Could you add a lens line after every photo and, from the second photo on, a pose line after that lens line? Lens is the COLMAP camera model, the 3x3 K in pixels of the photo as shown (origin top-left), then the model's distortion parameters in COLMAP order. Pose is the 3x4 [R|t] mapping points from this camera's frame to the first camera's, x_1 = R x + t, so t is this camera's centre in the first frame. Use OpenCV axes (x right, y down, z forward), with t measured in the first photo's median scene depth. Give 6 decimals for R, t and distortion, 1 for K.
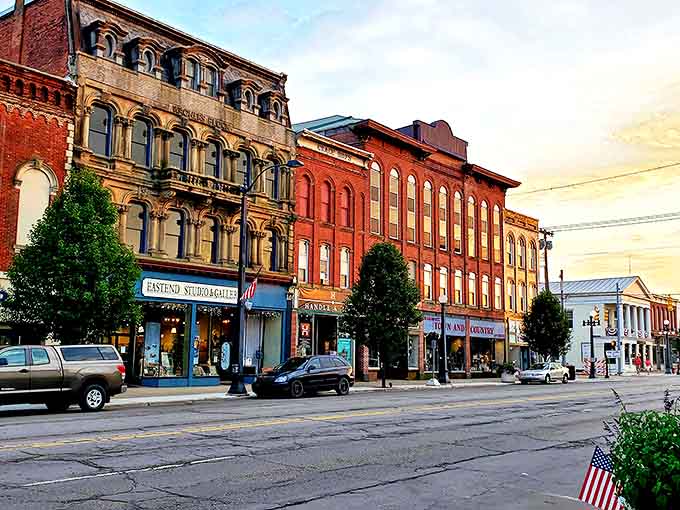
lens RADIAL K [[735.1, 0, 340.3], [0, 735.1, 254.4], [0, 0, 1]] dist [0.009525, 0.000000]
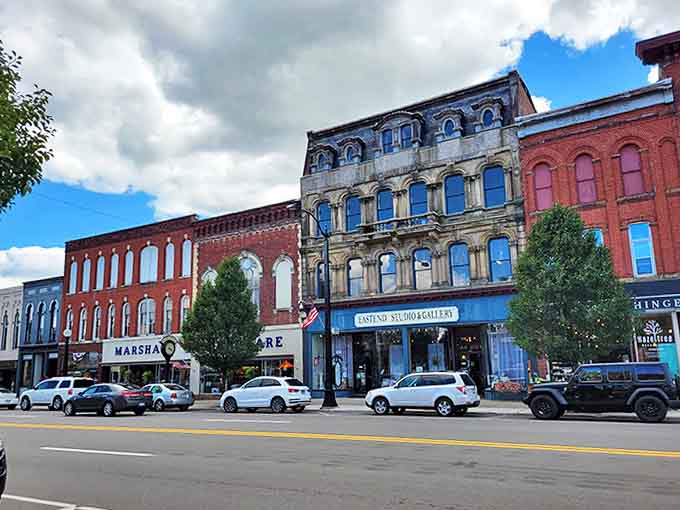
lens RADIAL K [[564.5, 0, 339.7], [0, 564.5, 256.1], [0, 0, 1]] dist [0.005437, 0.001590]
pose [[0.093643, -0.212695, -0.972621, 0.690365], [0.153919, 0.968262, -0.196923, 0.118443], [0.983636, -0.131264, 0.123409, 0.806550]]
